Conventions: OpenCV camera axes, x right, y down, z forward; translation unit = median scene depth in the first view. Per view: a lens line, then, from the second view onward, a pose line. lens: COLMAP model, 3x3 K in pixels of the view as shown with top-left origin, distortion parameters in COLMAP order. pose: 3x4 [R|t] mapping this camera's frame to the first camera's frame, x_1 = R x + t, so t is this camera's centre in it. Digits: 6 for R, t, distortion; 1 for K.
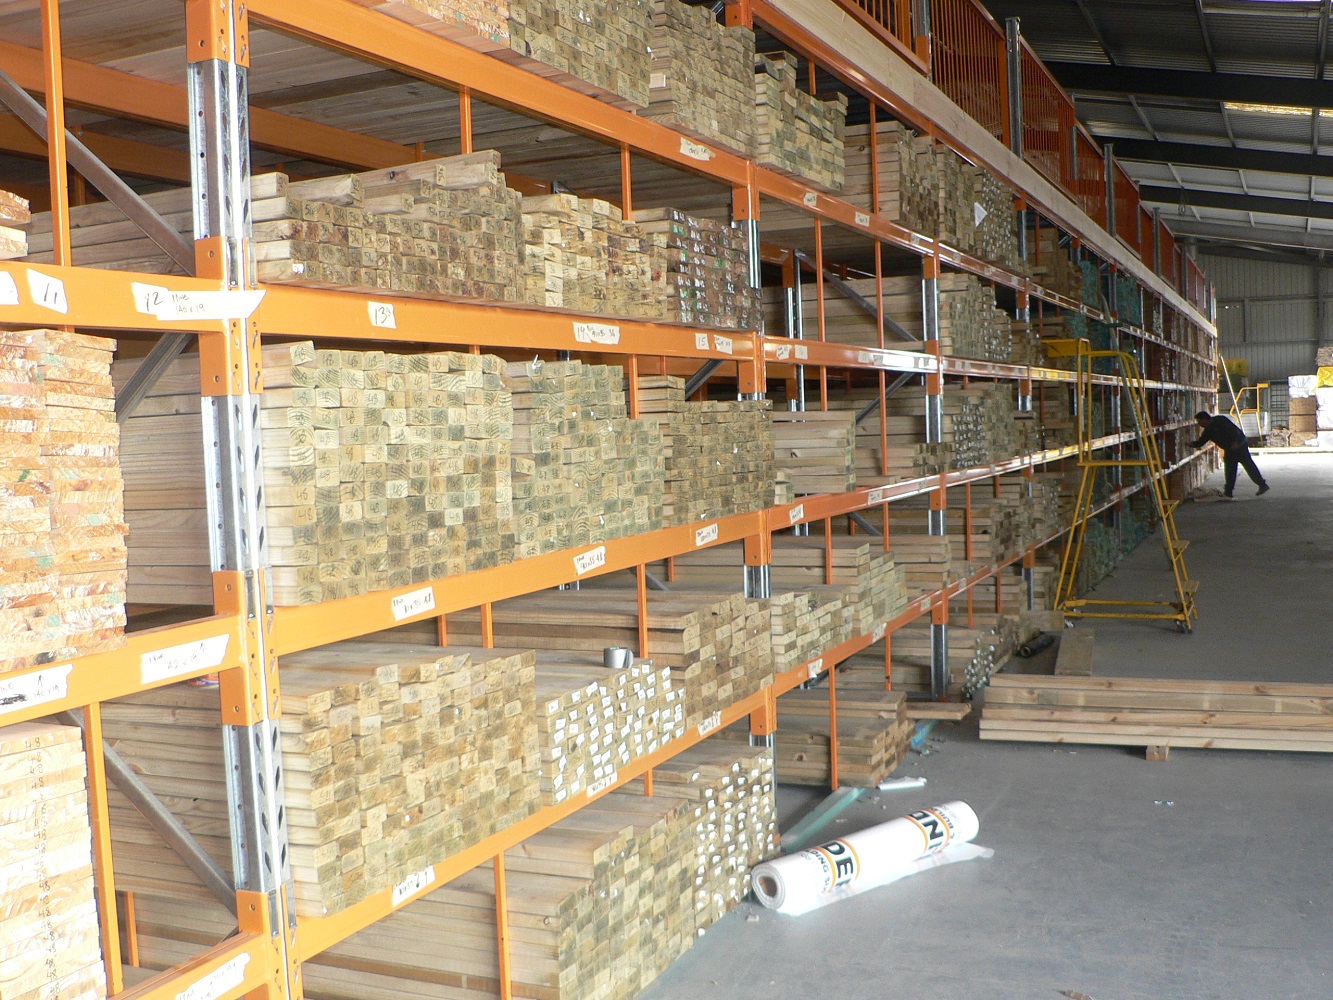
lens RADIAL K [[1413.8, 0, 666.9], [0, 1413.8, 500.4], [0, 0, 1]] dist [-0.112985, 0.000000]
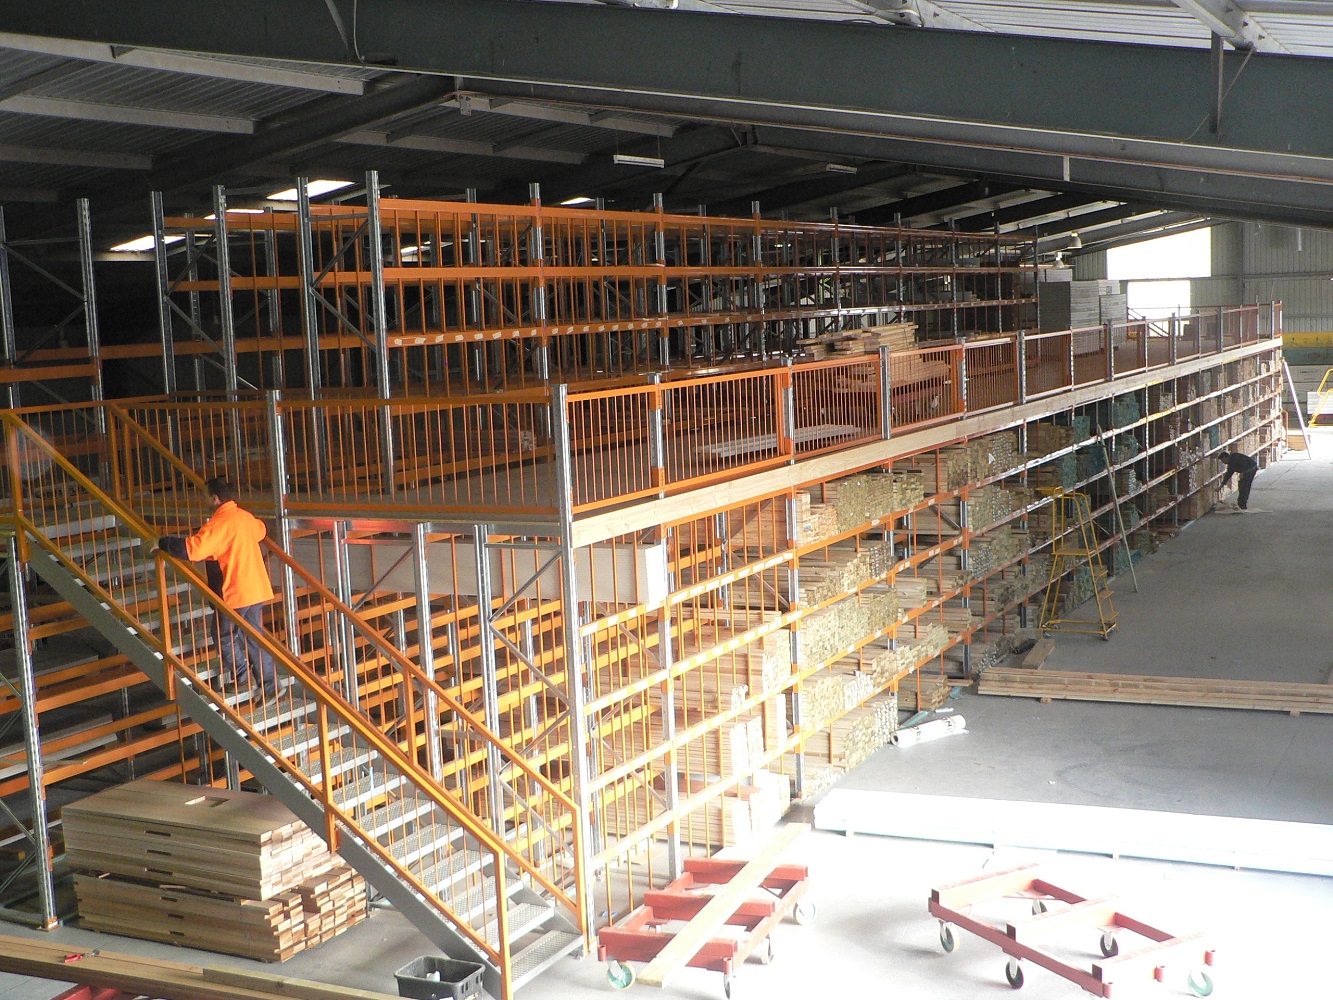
lens RADIAL K [[1736.6, 0, 667.7], [0, 1736.6, 498.7], [0, 0, 1]] dist [-0.037878, 0.000000]
pose [[0.998713, 0.001783, -0.050677, -0.241334], [0.001490, 0.997918, 0.064472, -0.517717], [0.050687, -0.064464, 0.996632, -2.867700]]
